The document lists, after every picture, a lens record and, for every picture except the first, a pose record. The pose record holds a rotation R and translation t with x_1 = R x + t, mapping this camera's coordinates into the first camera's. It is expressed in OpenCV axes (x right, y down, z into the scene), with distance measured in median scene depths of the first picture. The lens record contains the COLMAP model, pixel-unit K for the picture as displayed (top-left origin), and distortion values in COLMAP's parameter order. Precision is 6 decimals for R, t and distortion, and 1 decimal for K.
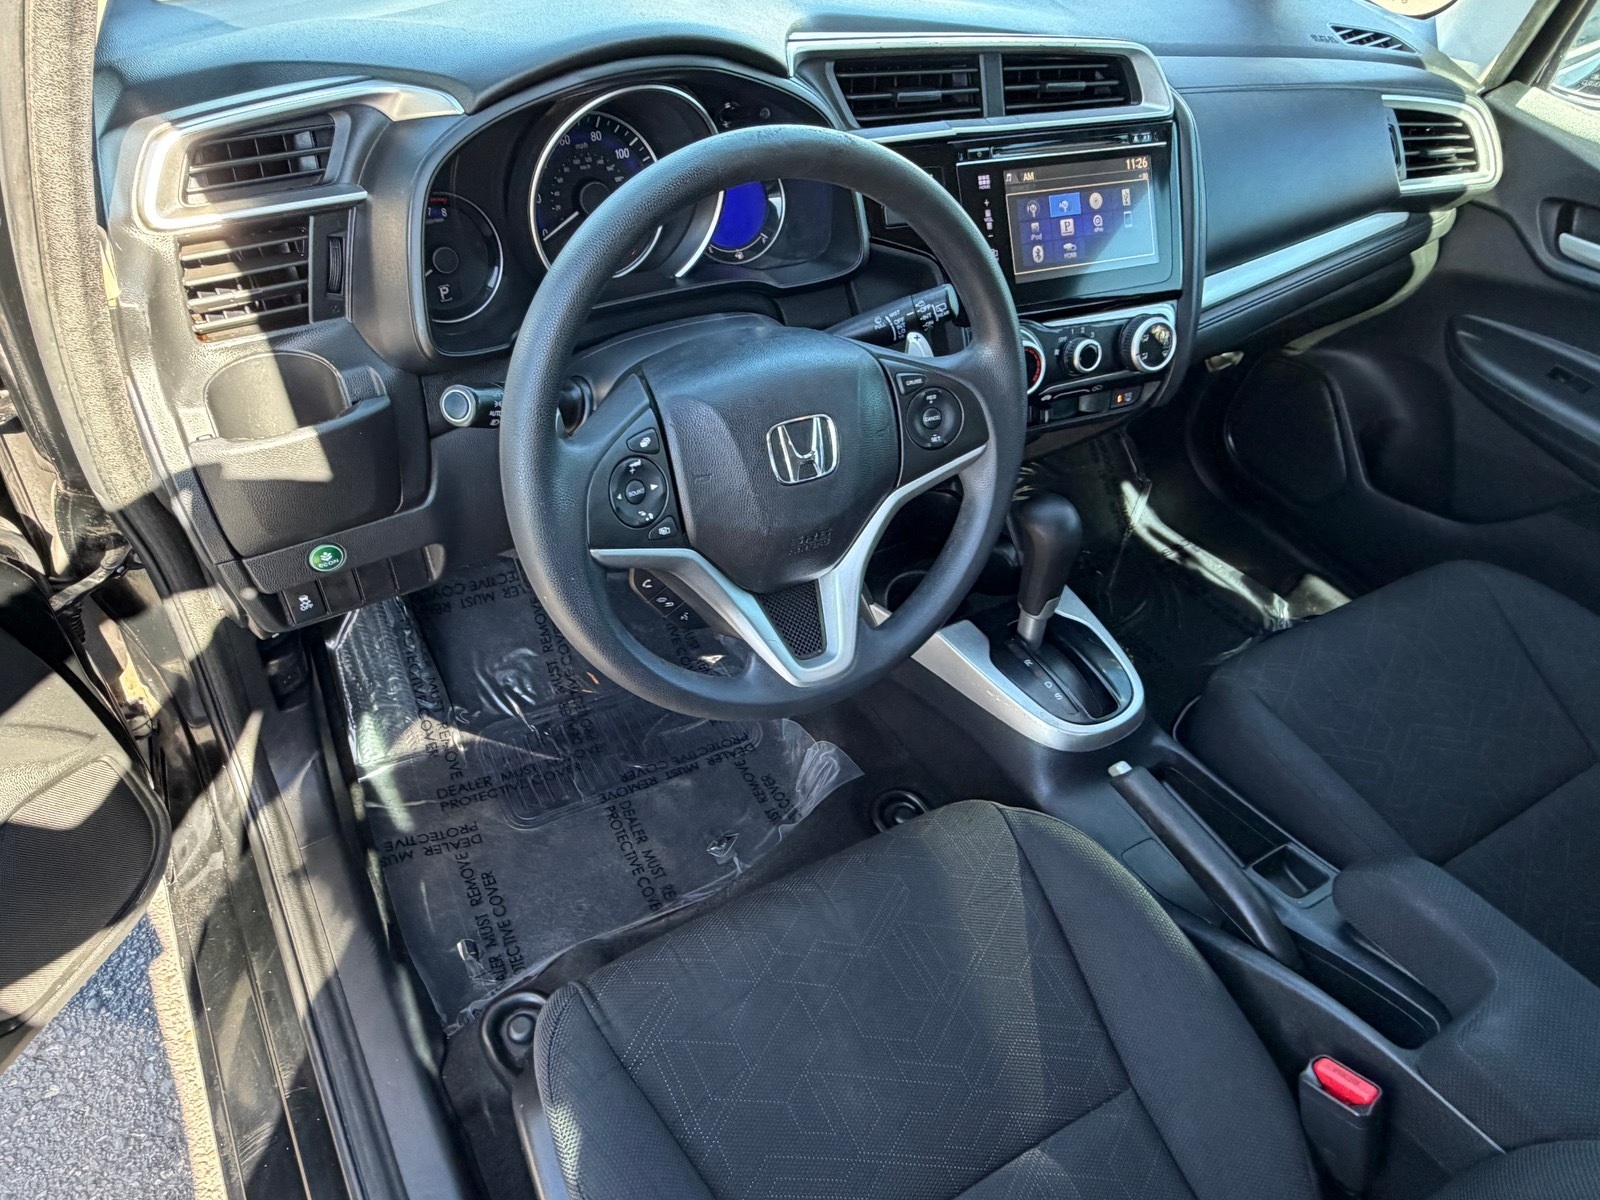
lens RADIAL K [[1072.0, 0, 778.8], [0, 1072.0, 602.9], [0, 0, 1]] dist [0.000013, 0.004452]
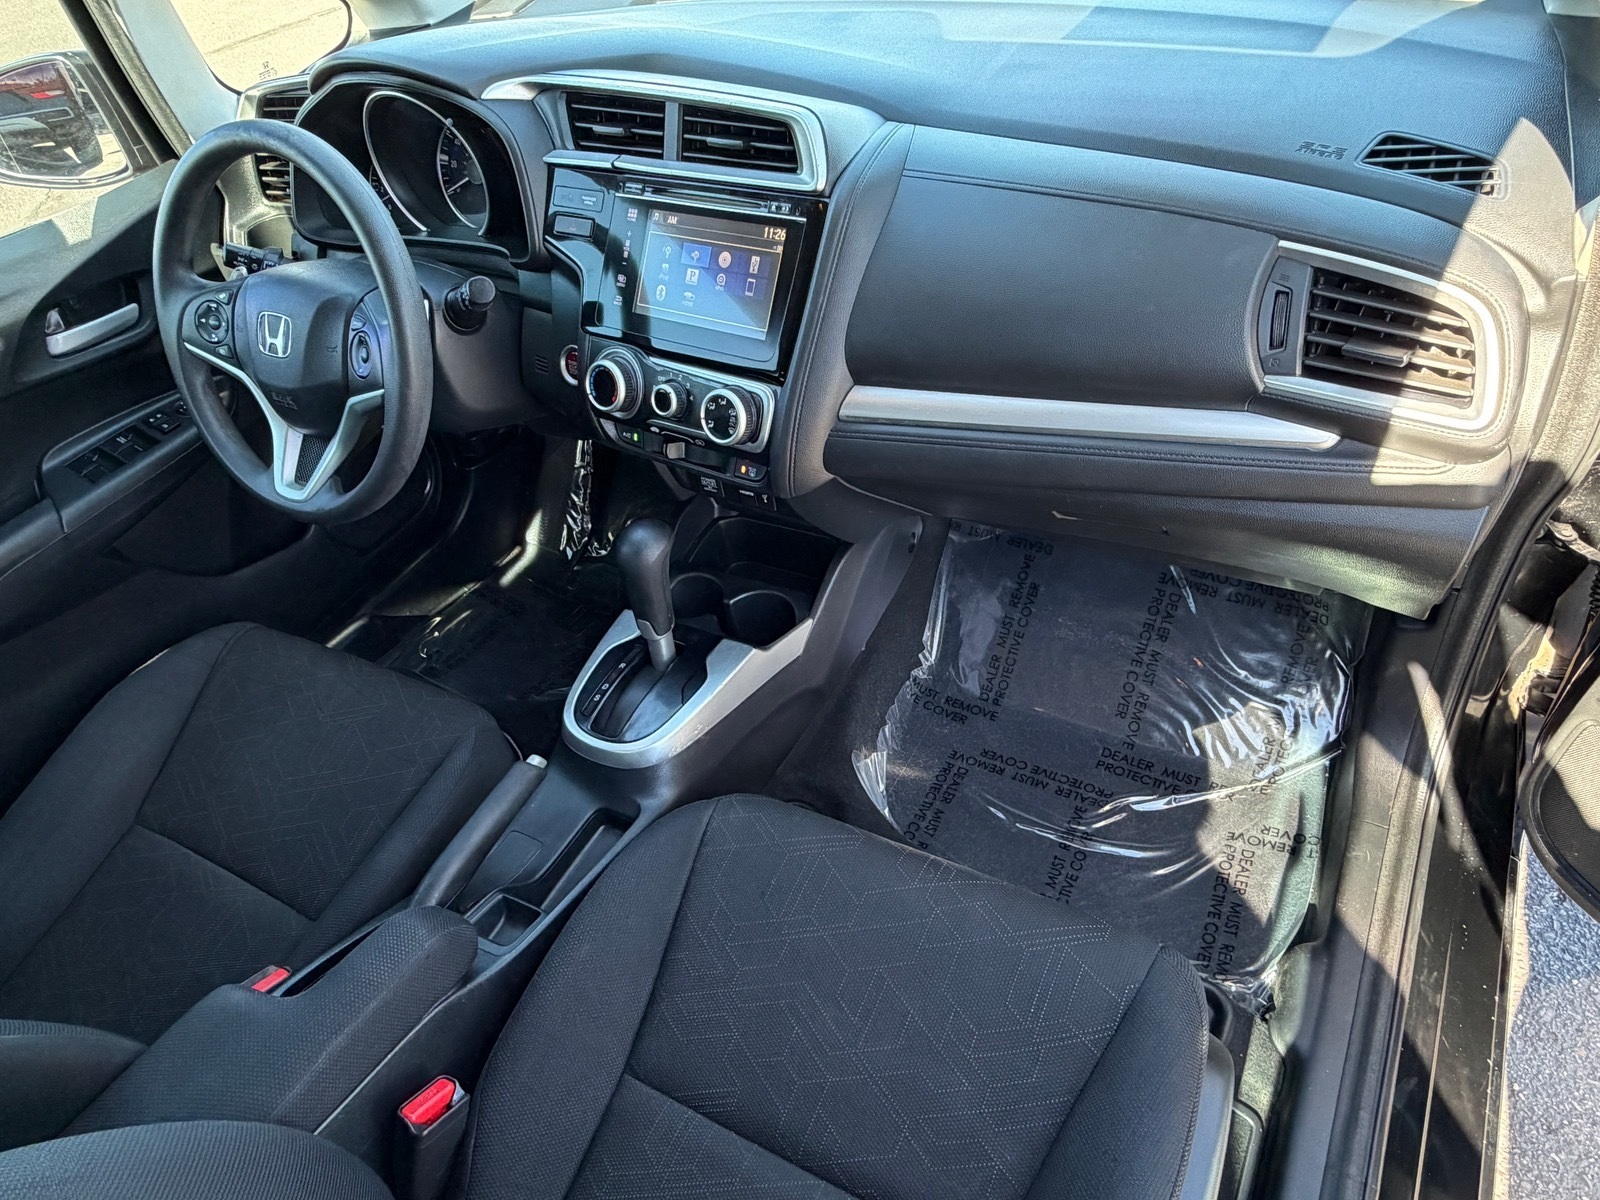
lens RADIAL K [[1056.6, 0, 788.0], [0, 1056.6, 602.1], [0, 0, 1]] dist [0.002648, -0.002987]
pose [[0.494027, 0.452929, -0.742154, 1.195985], [-0.453628, 0.862478, 0.224397, -0.347578], [0.741727, 0.225804, 0.631548, 0.496421]]
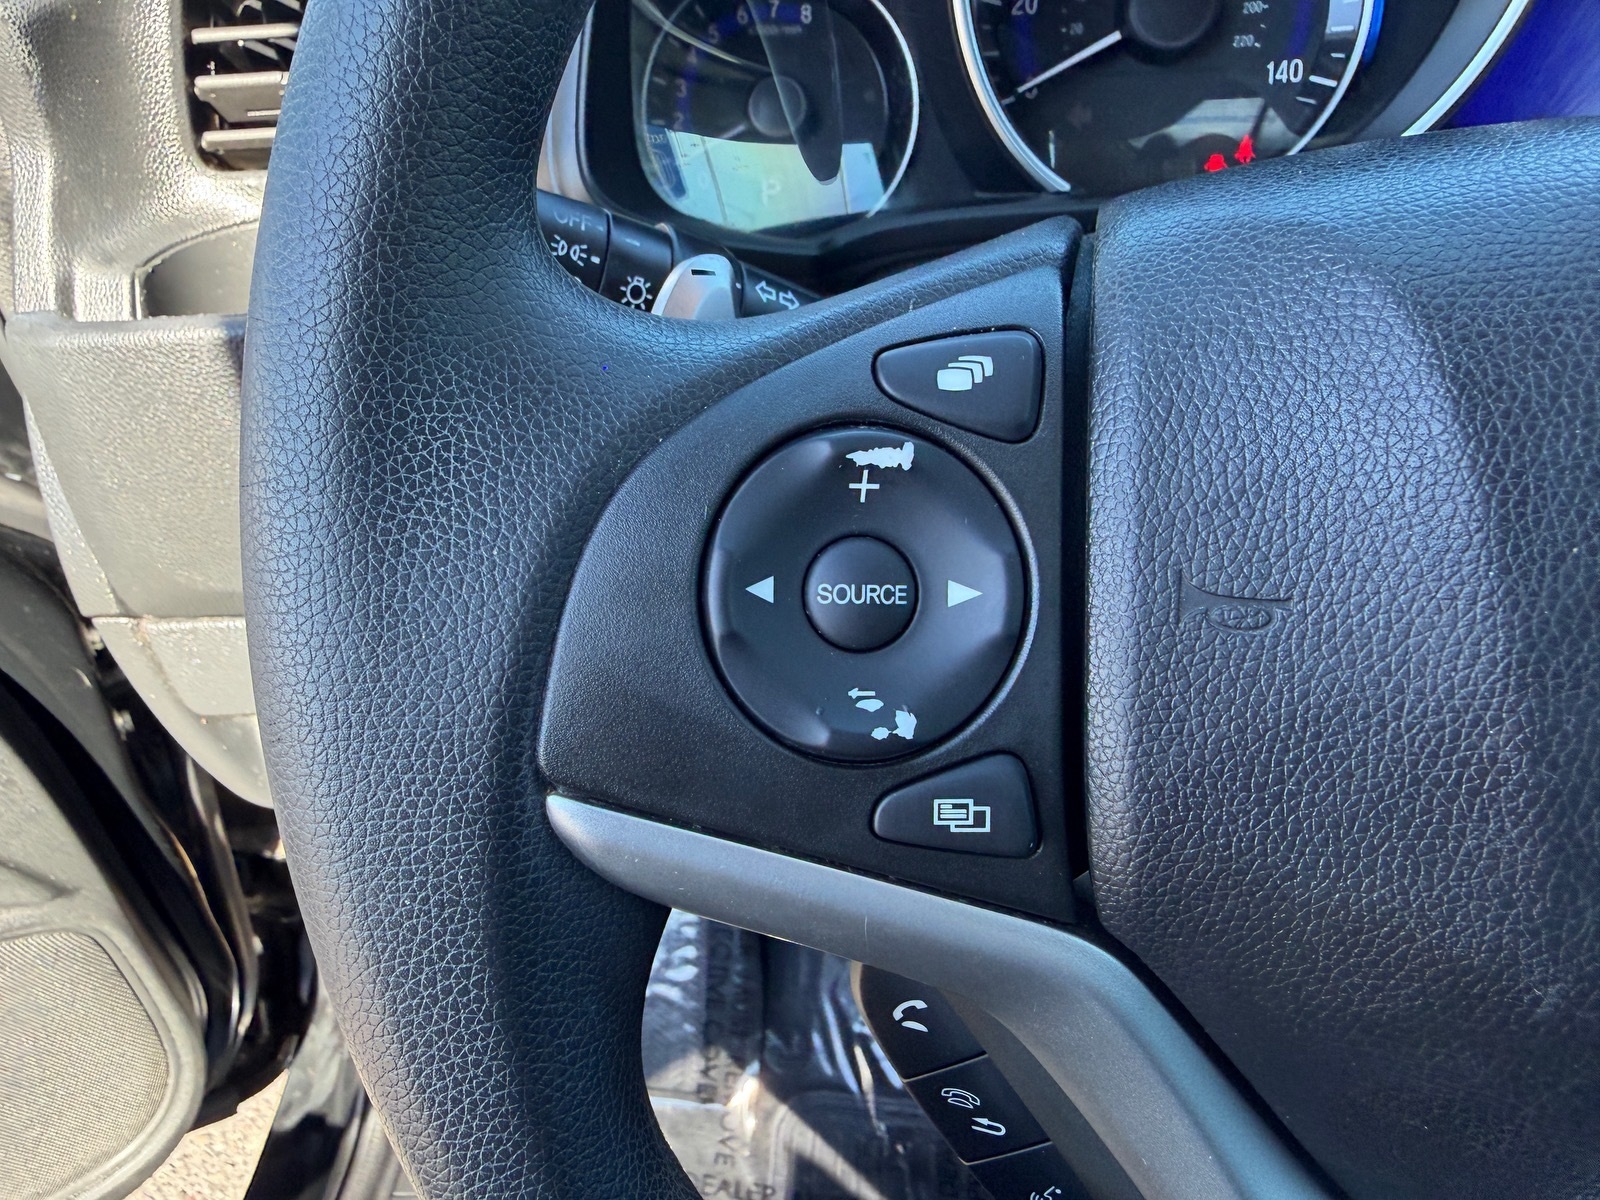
lens RADIAL K [[1170.3, 0, 724.7], [0, 1170.3, 570.7], [0, 0, 1]] dist [-0.000086, 0.000042]
pose [[0.815339, 0.172799, -0.552597, -0.019999], [-0.307568, 0.937888, -0.160526, -0.042856], [0.490535, 0.300844, 0.817844, 0.546416]]
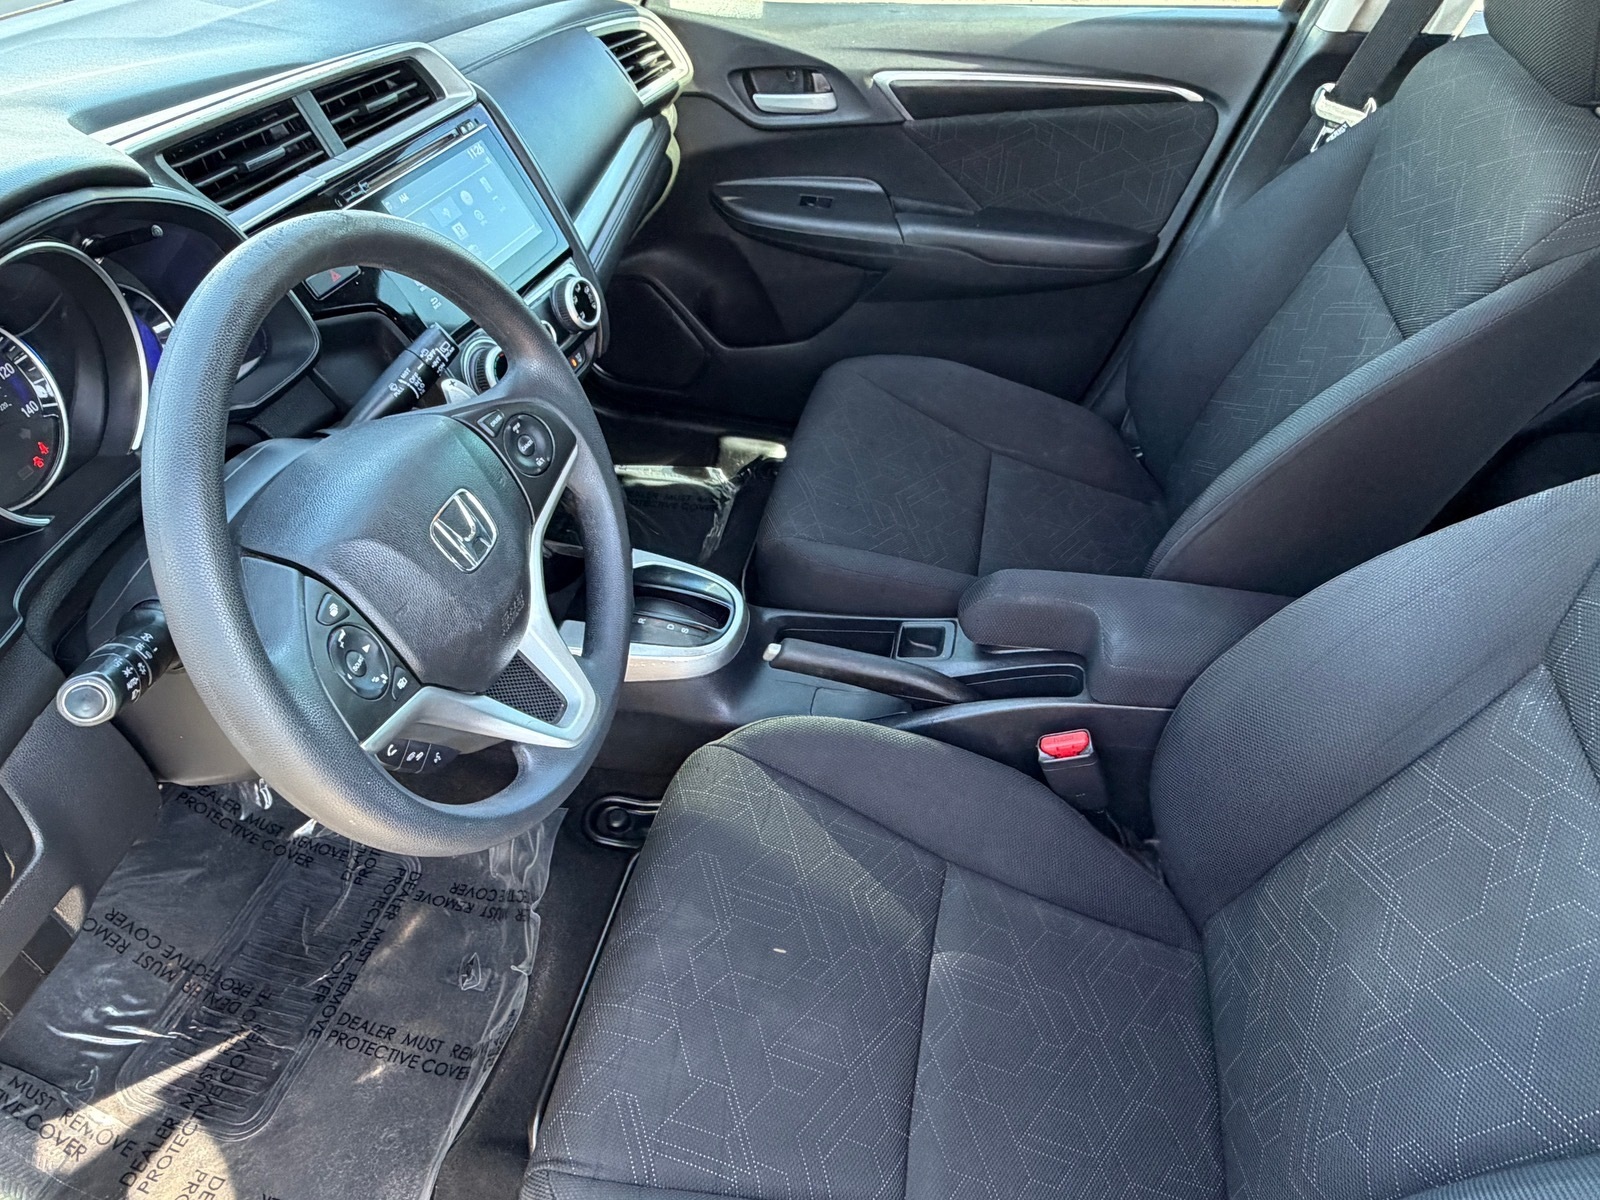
lens RADIAL K [[1072.0, 0, 778.8], [0, 1072.0, 602.9], [0, 0, 1]] dist [0.000013, 0.004452]
pose [[0.681145, -0.533514, 0.501402, -0.213238], [0.523979, 0.833537, 0.175105, -0.080387], [-0.511358, 0.143452, 0.847310, 0.050390]]
